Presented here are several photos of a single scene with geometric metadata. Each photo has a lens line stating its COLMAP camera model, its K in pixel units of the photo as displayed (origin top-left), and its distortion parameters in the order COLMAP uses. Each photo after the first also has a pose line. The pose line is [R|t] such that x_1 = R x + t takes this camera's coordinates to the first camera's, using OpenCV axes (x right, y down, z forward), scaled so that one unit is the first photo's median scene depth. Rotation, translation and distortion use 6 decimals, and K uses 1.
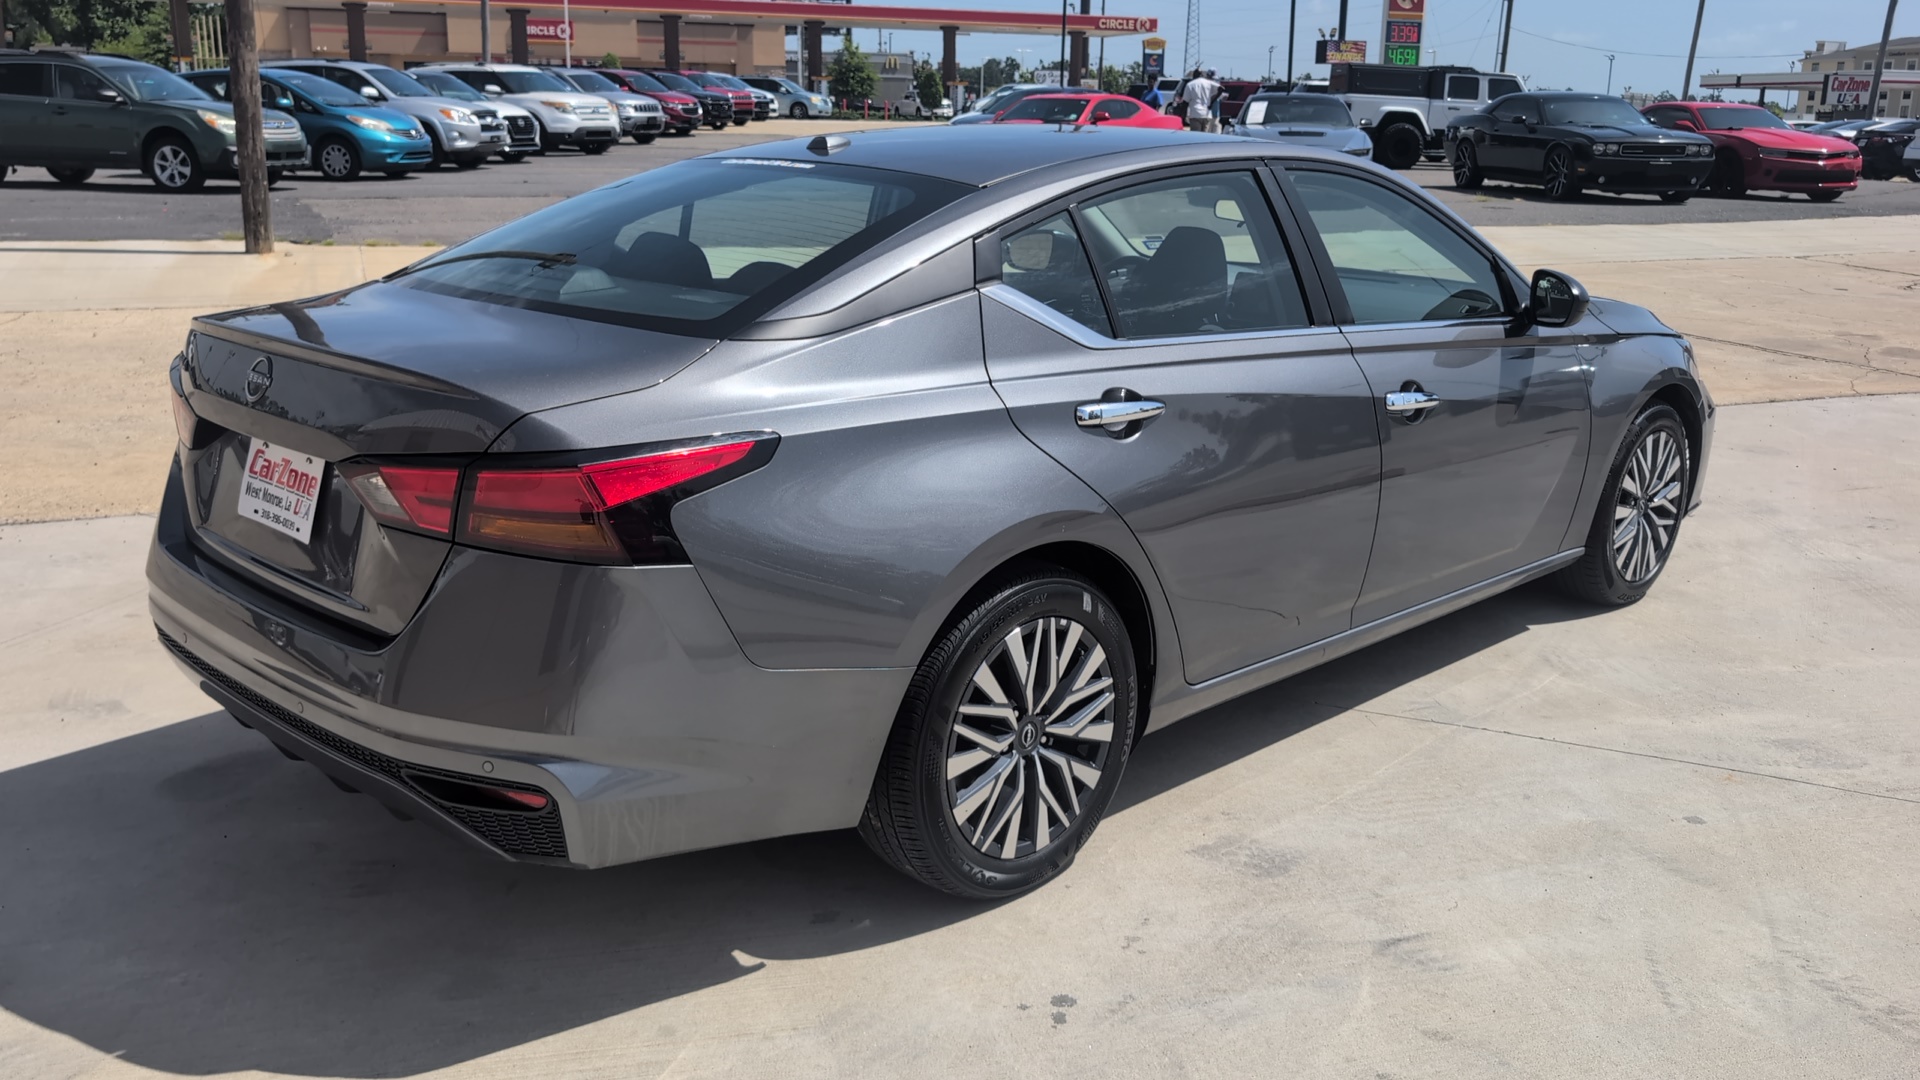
lens RADIAL K [[1591.5, 0, 966.4], [0, 1591.5, 546.2], [0, 0, 1]] dist [0.020698, -0.038609]
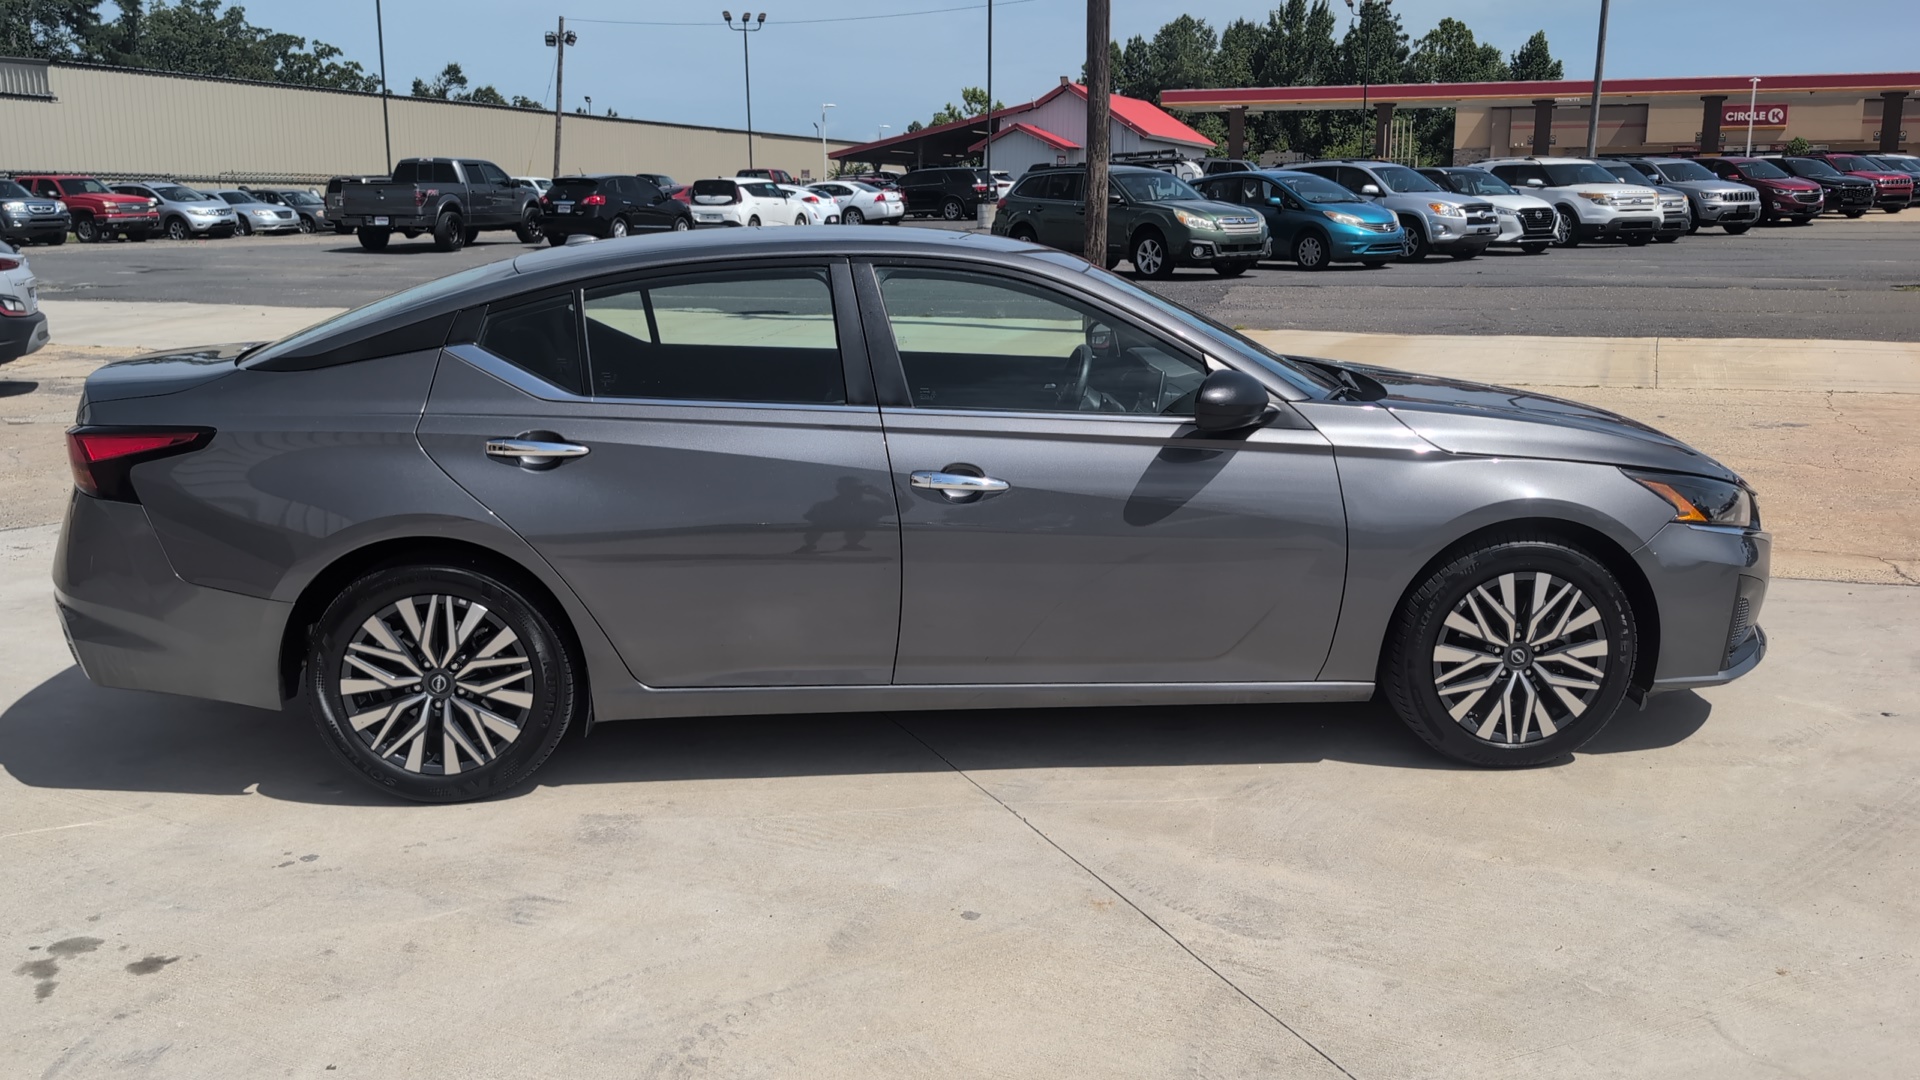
lens RADIAL K [[1591.5, 0, 972.8], [0, 1591.5, 528.7], [0, 0, 1]] dist [0.020698, -0.038609]
pose [[0.760996, 0.113998, -0.638662, 0.167076], [-0.155125, 0.987858, -0.008511, -0.009167], [0.629937, 0.105550, 0.769440, 0.033344]]
